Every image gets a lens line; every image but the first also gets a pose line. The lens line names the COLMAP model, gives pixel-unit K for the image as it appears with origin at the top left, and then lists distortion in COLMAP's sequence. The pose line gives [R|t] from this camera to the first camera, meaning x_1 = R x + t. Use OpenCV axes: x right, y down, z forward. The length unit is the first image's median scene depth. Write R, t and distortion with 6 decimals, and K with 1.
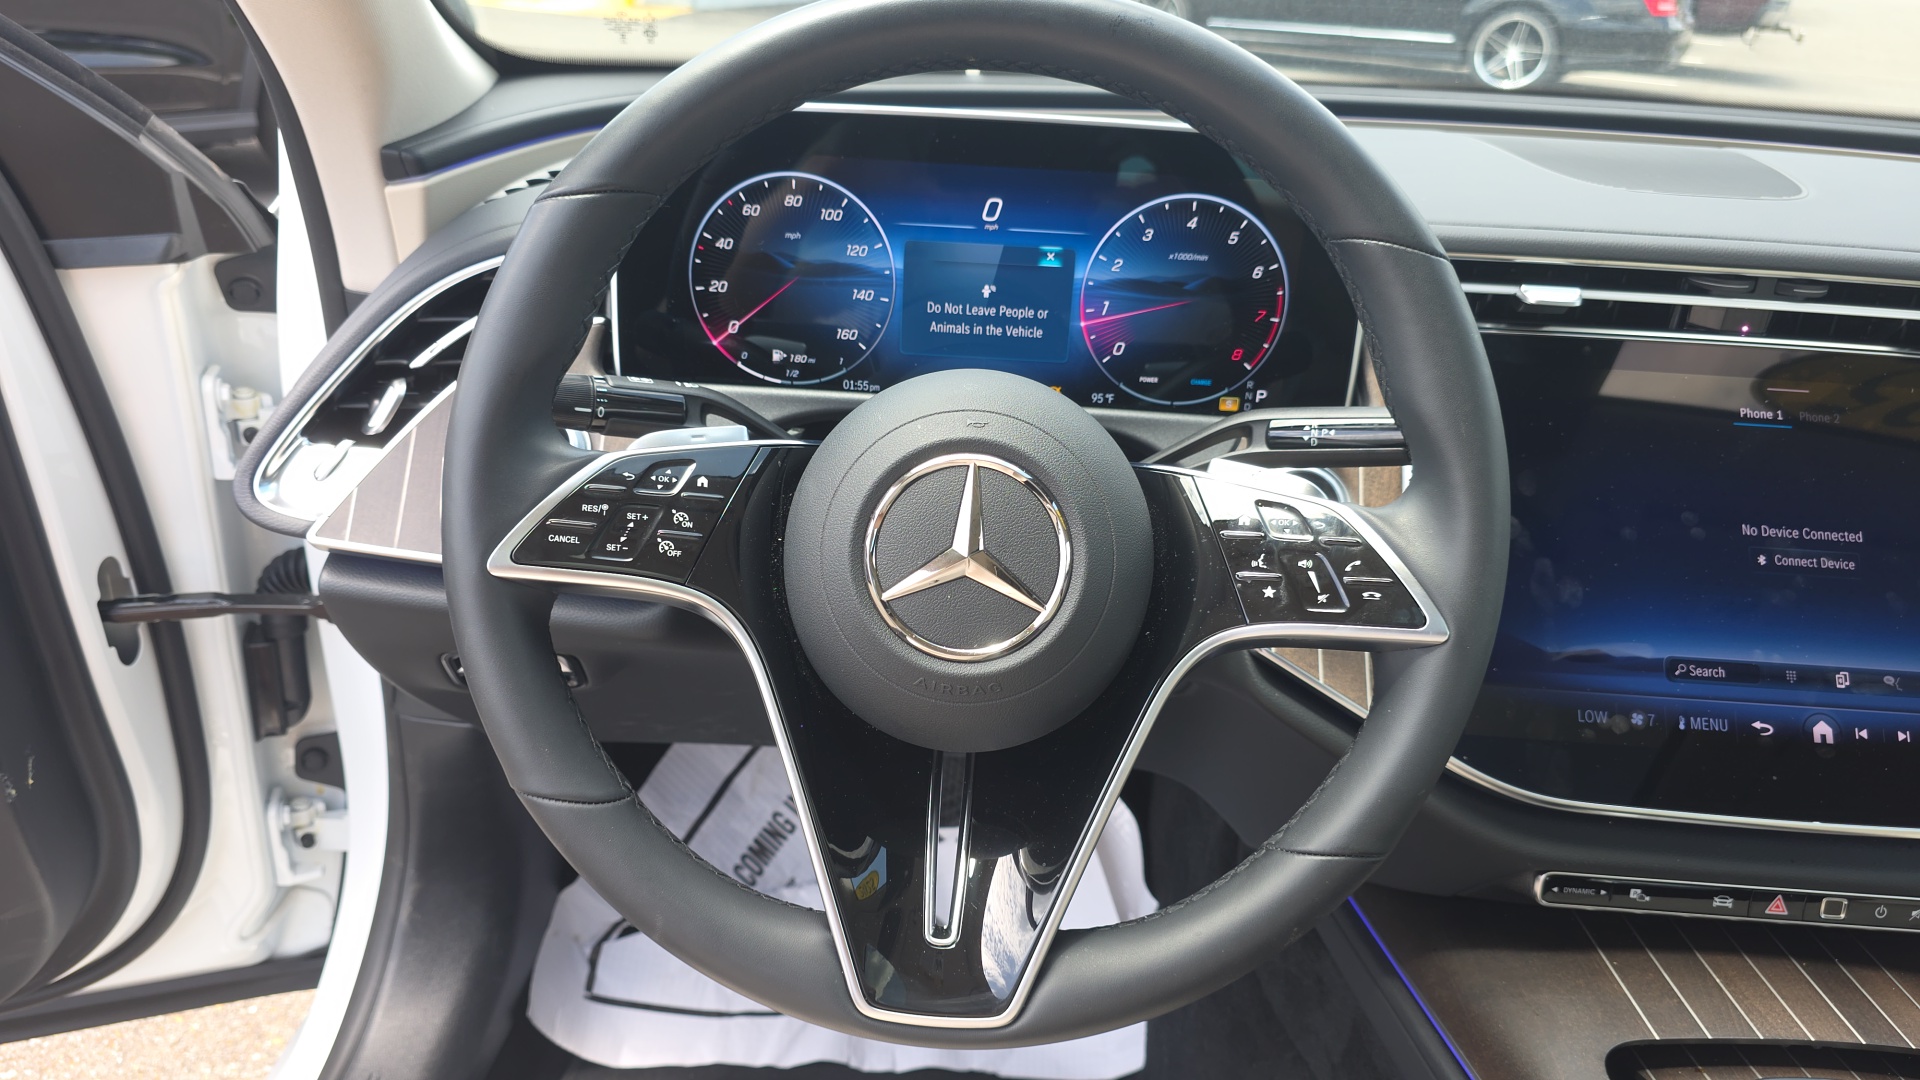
lens RADIAL K [[1319.8, 0, 951.7], [0, 1319.8, 548.2], [0, 0, 1]] dist [0.031378, -0.039097]
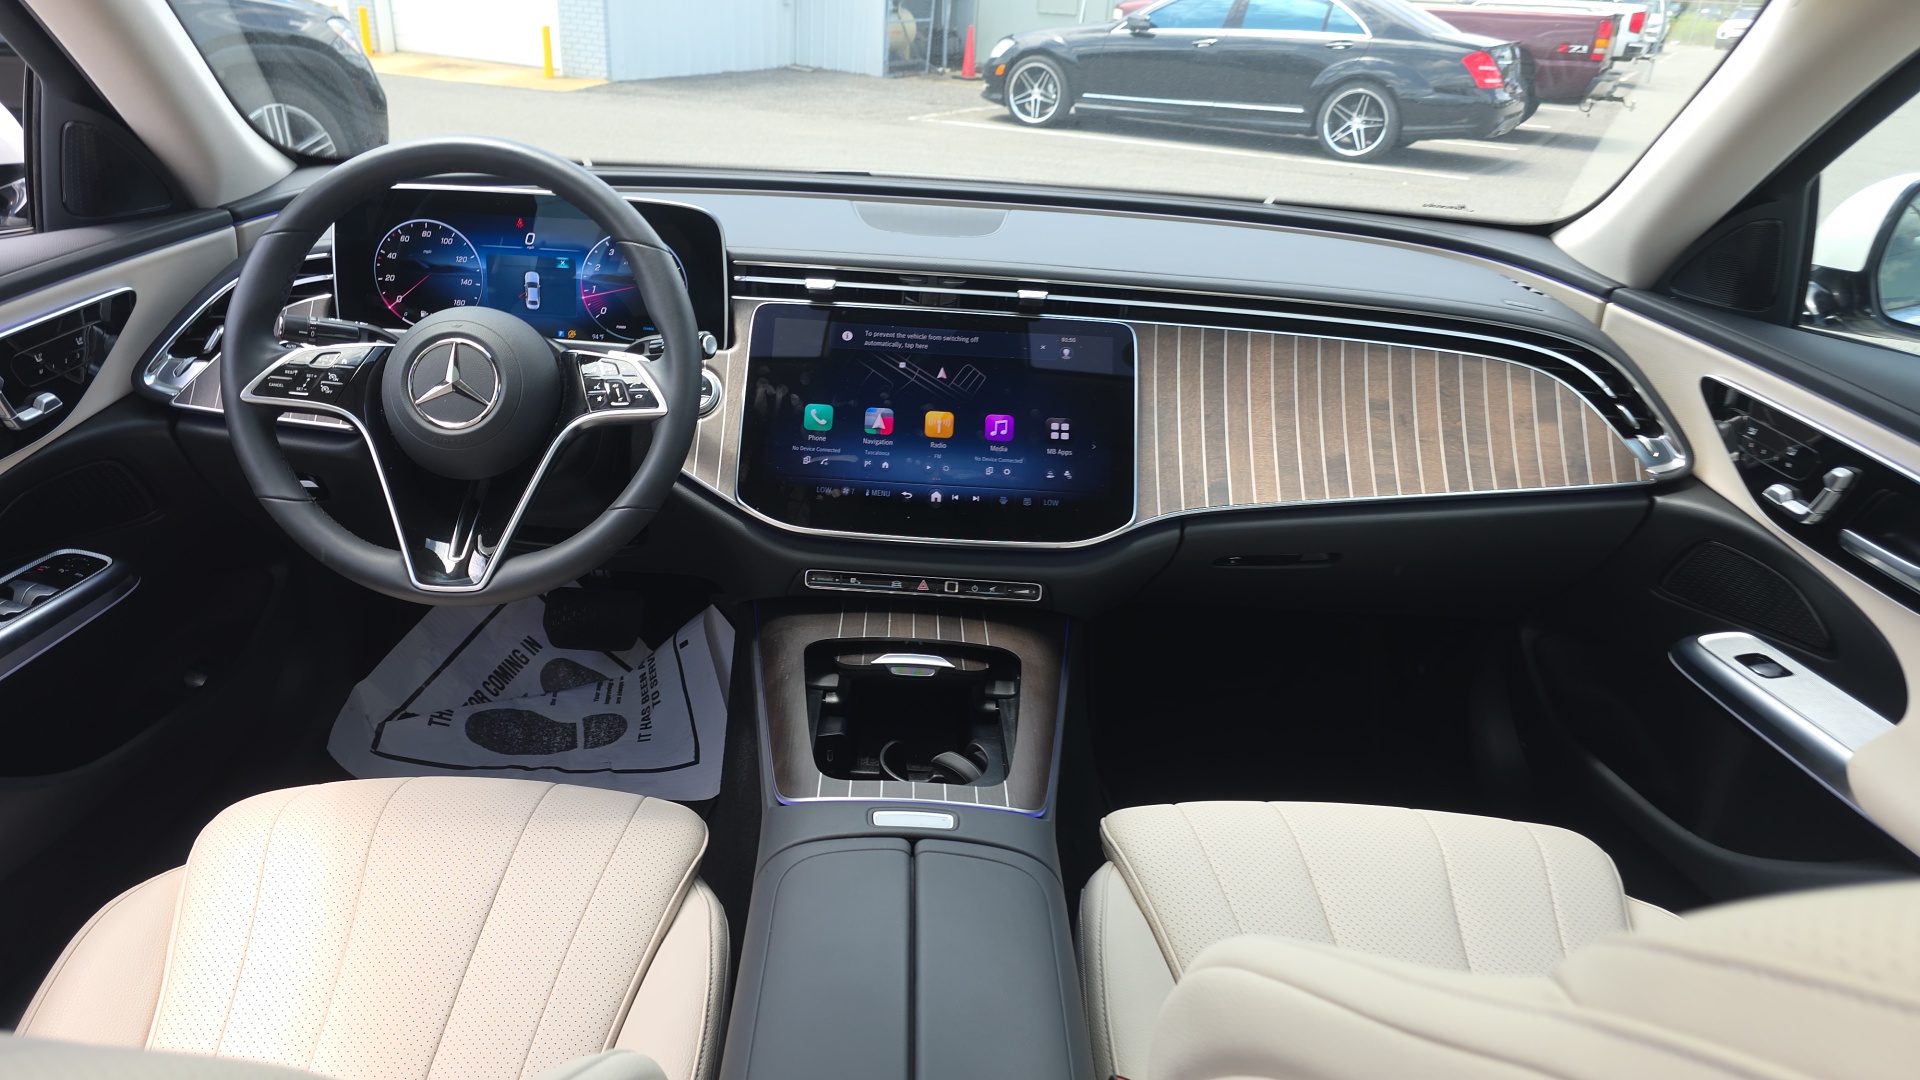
lens RADIAL K [[1286.8, 0, 925.0], [0, 1286.8, 550.0], [0, 0, 1]] dist [0.096012, -0.110327]
pose [[0.999623, -0.007139, 0.026506, 0.565914], [0.008109, 0.999294, -0.036680, 0.282522], [-0.026225, 0.036882, 0.998975, -0.933883]]
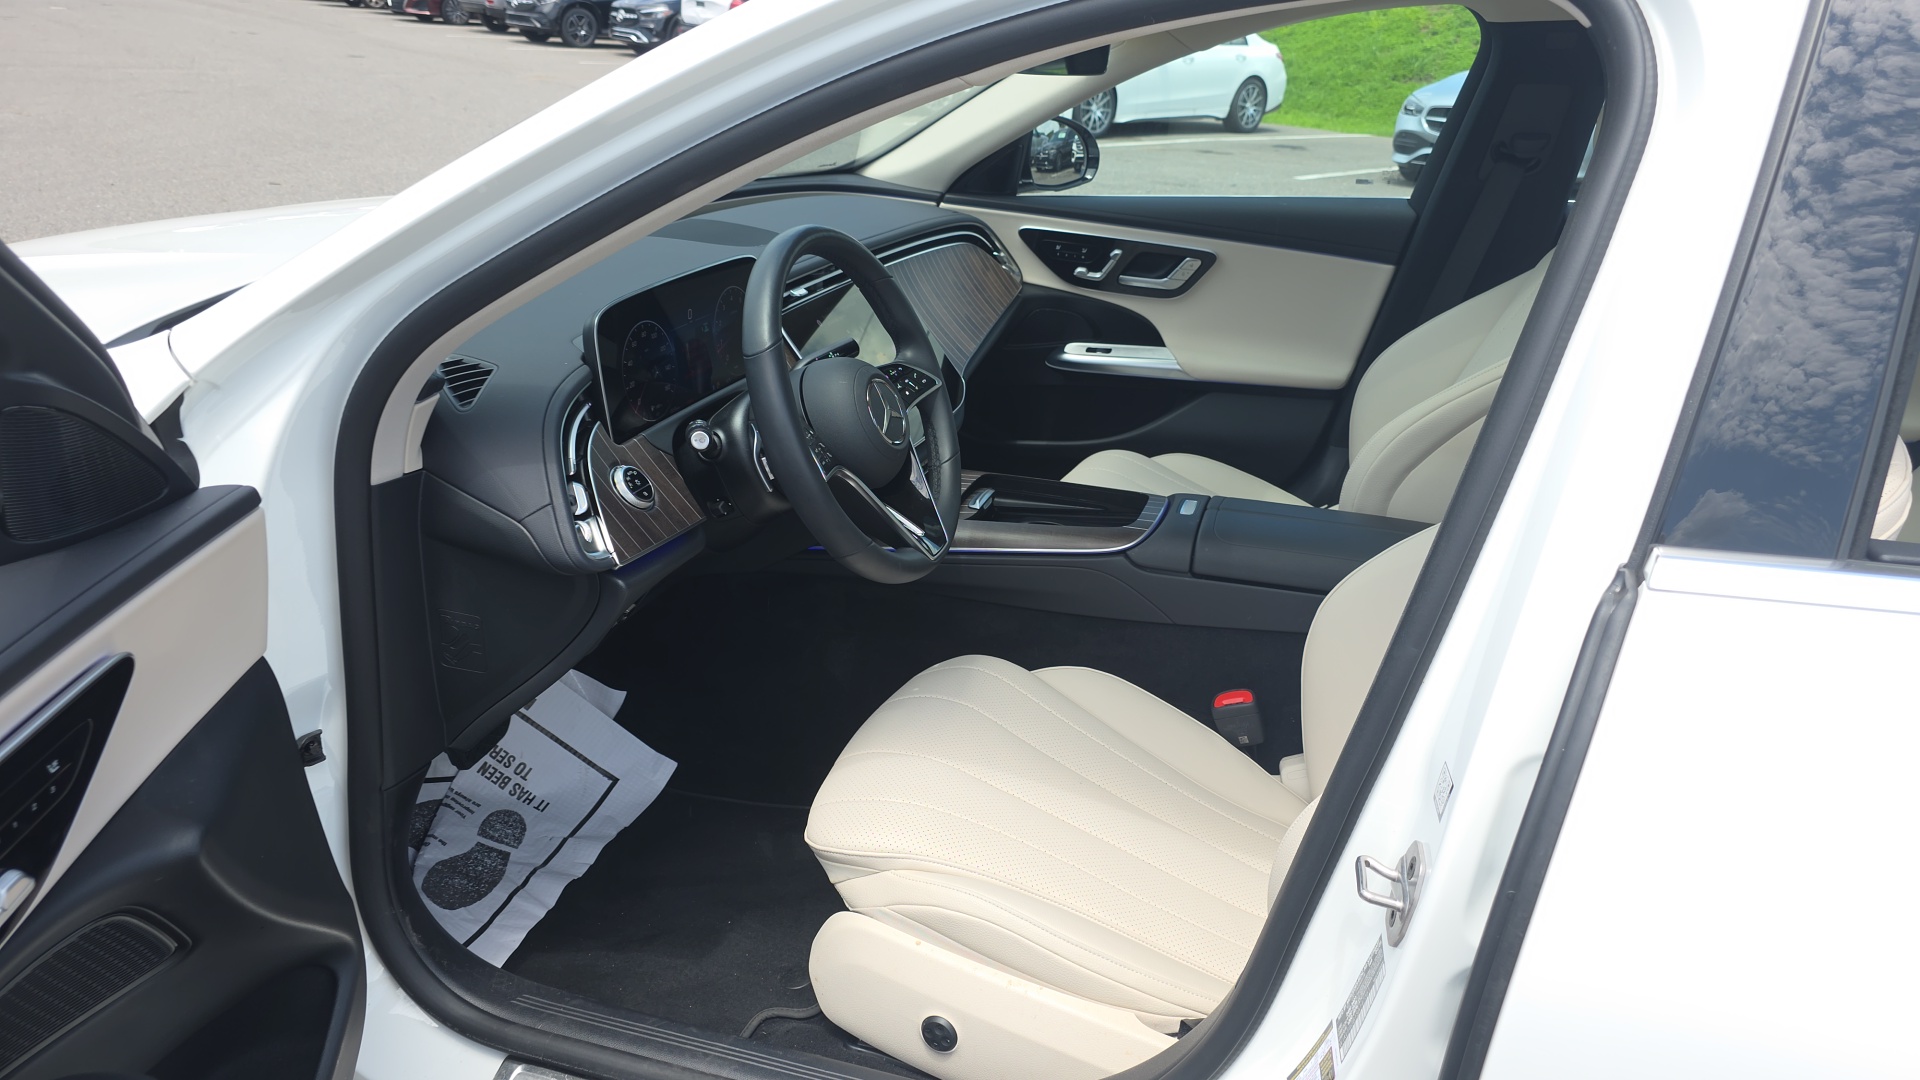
lens RADIAL K [[1308.6, 0, 989.6], [0, 1308.6, 537.6], [0, 0, 1]] dist [0.065562, -0.062427]
pose [[0.265254, -0.402552, 0.876124, -1.956884], [0.382361, 0.878085, 0.287690, -0.373635], [-0.885122, 0.258685, 0.386836, -0.216452]]
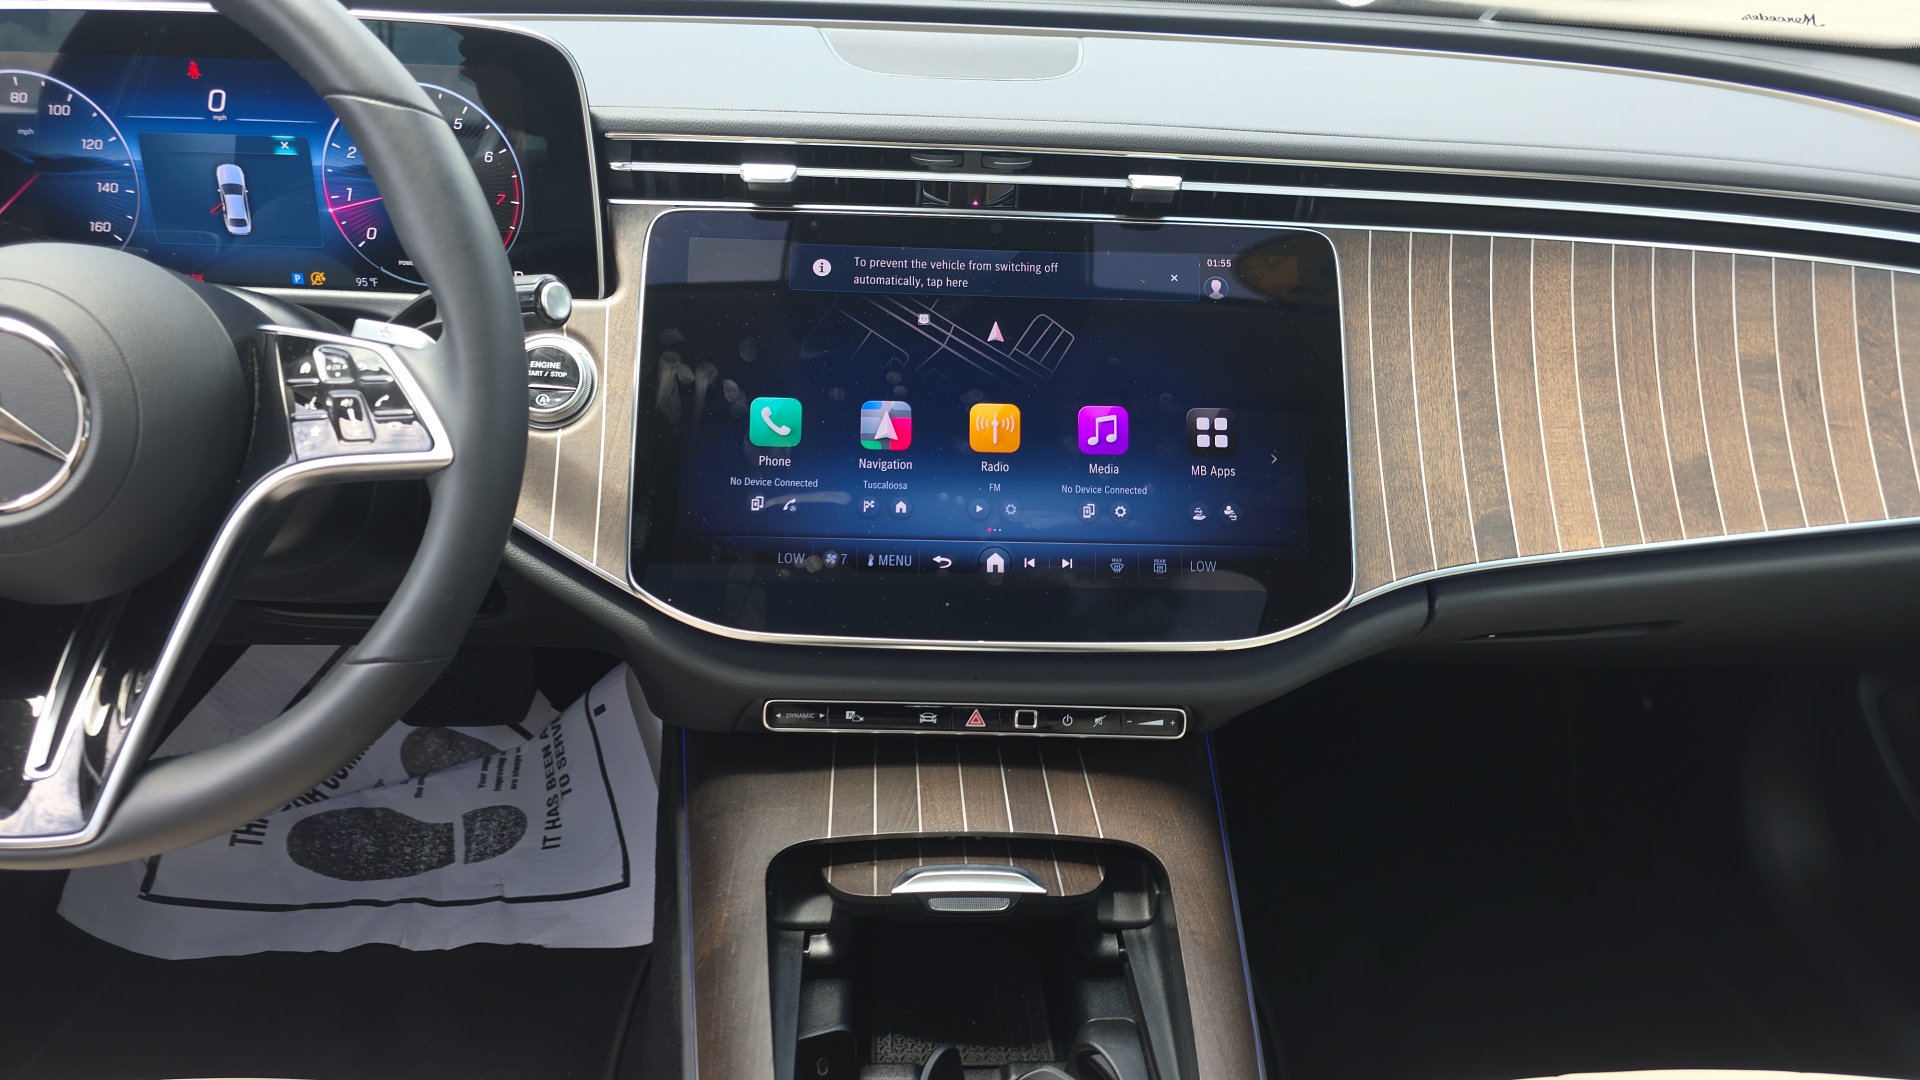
lens RADIAL K [[1296.4, 0, 942.4], [0, 1296.4, 573.7], [0, 0, 1]] dist [0.063414, -0.072400]
pose [[0.997579, -0.044212, 0.053686, 0.532821], [0.040680, 0.997043, 0.065189, 0.071724], [-0.056409, -0.062847, 0.996428, -0.086890]]
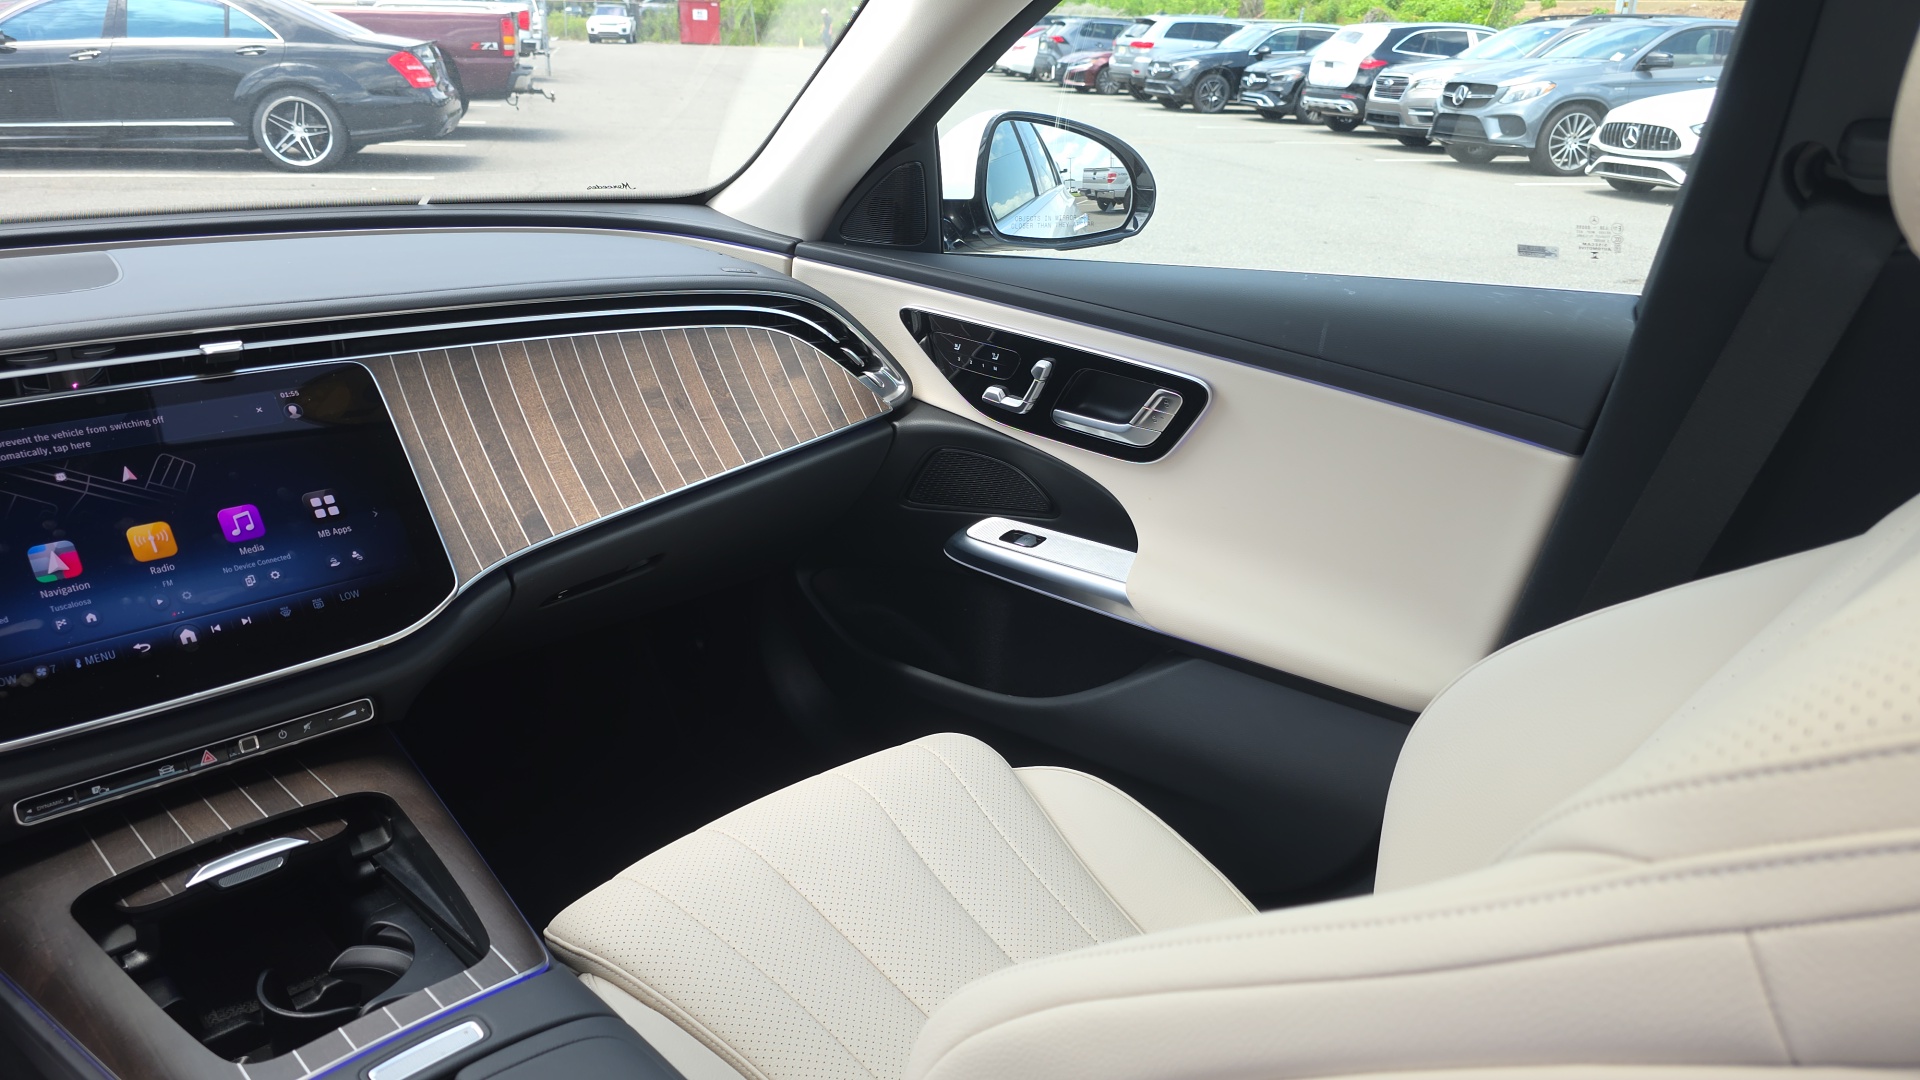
lens RADIAL K [[1302.8, 0, 934.3], [0, 1302.8, 538.3], [0, 0, 1]] dist [0.055011, -0.054927]
pose [[0.707262, -0.285571, 0.646707, 0.312032], [0.317876, 0.945552, 0.069894, 0.190843], [-0.631455, 0.156140, 0.759529, -0.646962]]
